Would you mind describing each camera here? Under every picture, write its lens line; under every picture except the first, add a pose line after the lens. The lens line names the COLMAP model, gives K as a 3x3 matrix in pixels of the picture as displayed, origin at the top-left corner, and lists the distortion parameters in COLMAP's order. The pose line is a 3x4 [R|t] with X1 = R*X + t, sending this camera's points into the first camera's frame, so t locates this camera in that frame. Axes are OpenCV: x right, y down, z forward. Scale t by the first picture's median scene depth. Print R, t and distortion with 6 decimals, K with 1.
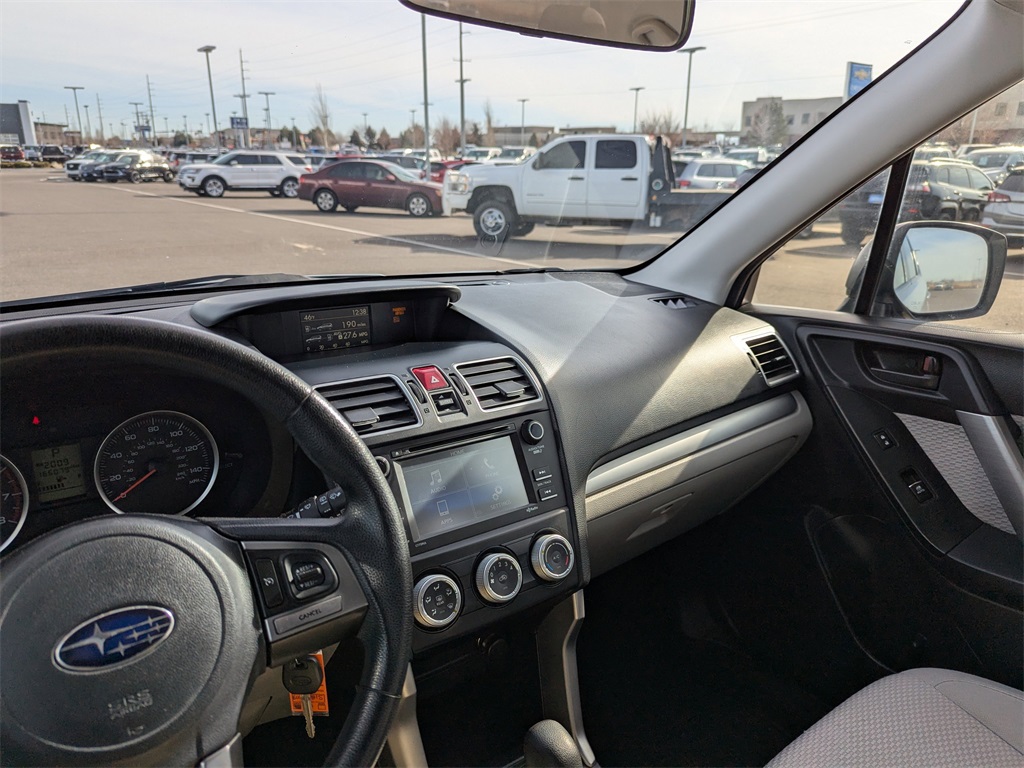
lens RADIAL K [[728.5, 0, 508.9], [0, 728.5, 387.5], [0, 0, 1]] dist [0.041983, -0.030301]
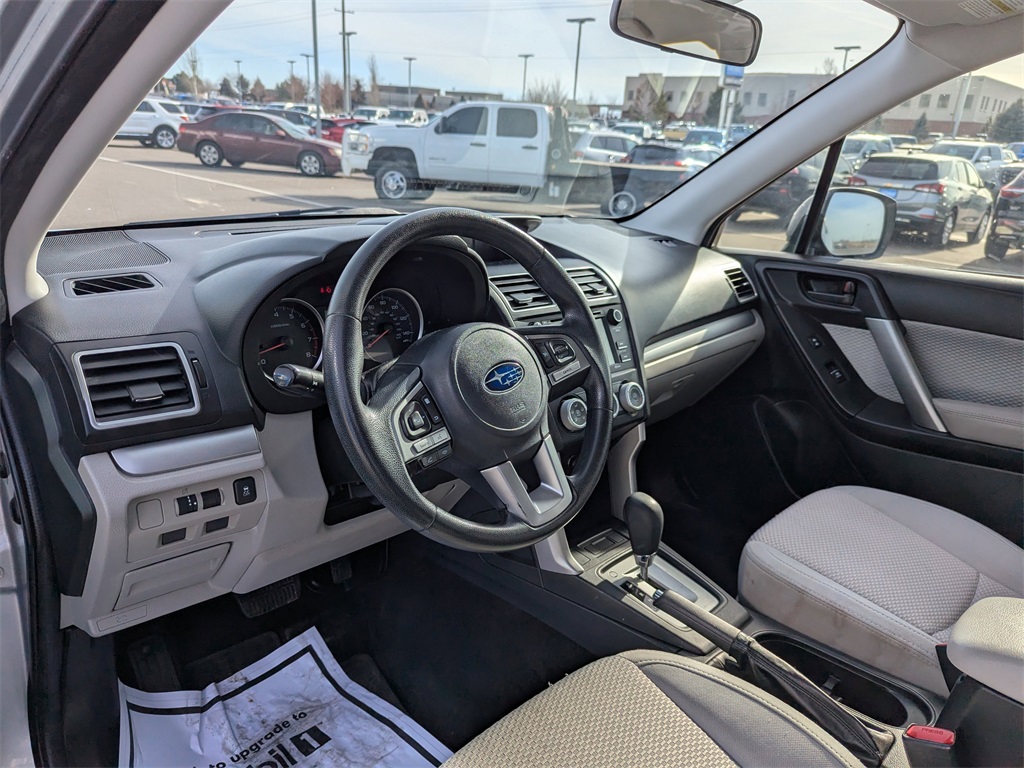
lens RADIAL K [[728.5, 0, 508.9], [0, 728.5, 387.5], [0, 0, 1]] dist [0.041983, -0.030301]
pose [[0.988598, 0.000277, 0.150576, -0.250417], [-0.006788, 0.999064, 0.042728, 0.088807], [-0.150423, -0.043263, 0.987675, -0.273725]]
